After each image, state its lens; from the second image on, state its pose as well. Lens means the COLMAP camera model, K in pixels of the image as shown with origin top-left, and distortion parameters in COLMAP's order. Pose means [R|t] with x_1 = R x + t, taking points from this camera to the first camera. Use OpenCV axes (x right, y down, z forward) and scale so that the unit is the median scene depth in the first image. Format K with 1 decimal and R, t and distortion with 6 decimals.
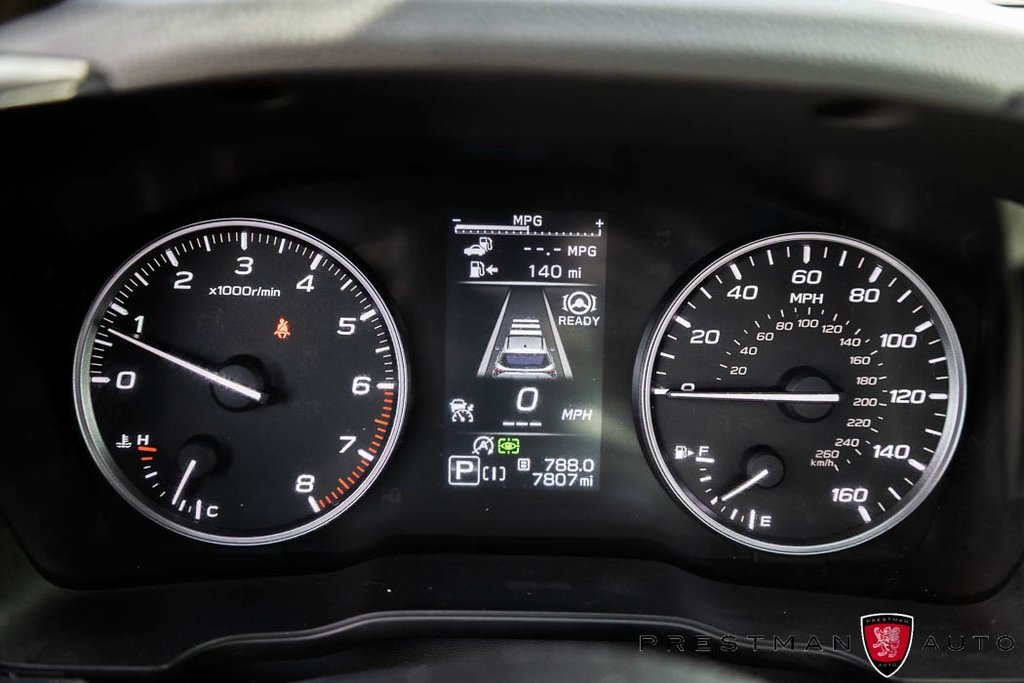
lens RADIAL K [[1017.3, 0, 519.5], [0, 1017.3, 370.1], [0, 0, 1]] dist [-0.014841, 0.000000]
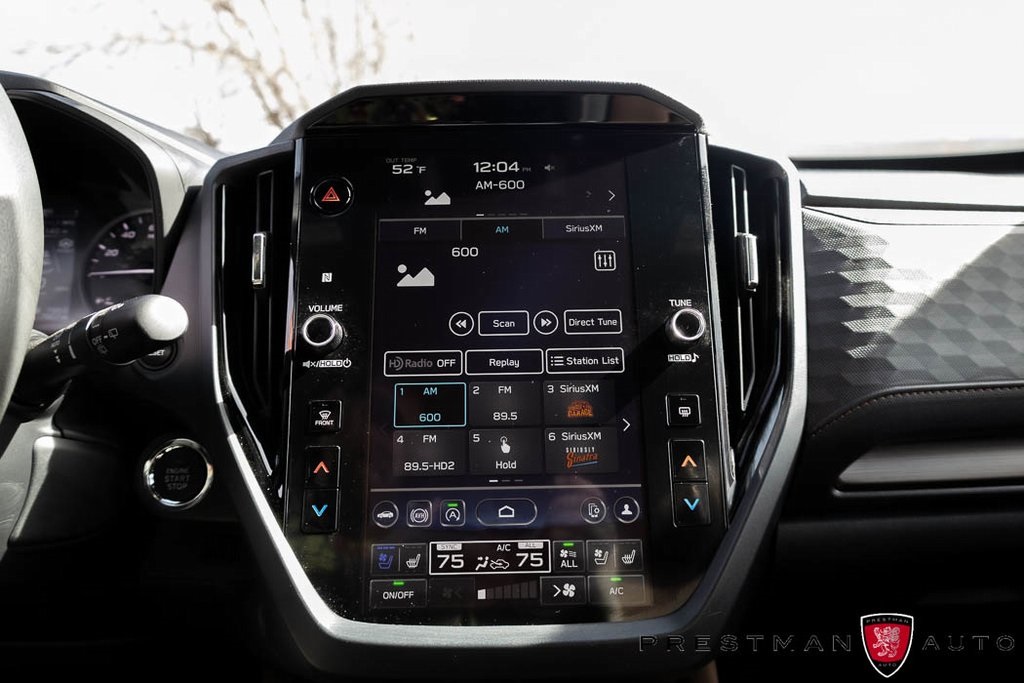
lens RADIAL K [[676.2, 0, 519.4], [0, 676.2, 339.4], [0, 0, 1]] dist [0.013917, 0.009006]
pose [[0.999155, -0.032090, -0.025685, 1.173548], [0.025218, 0.972048, -0.233426, 0.562372], [0.032458, 0.232581, 0.972035, -0.479840]]
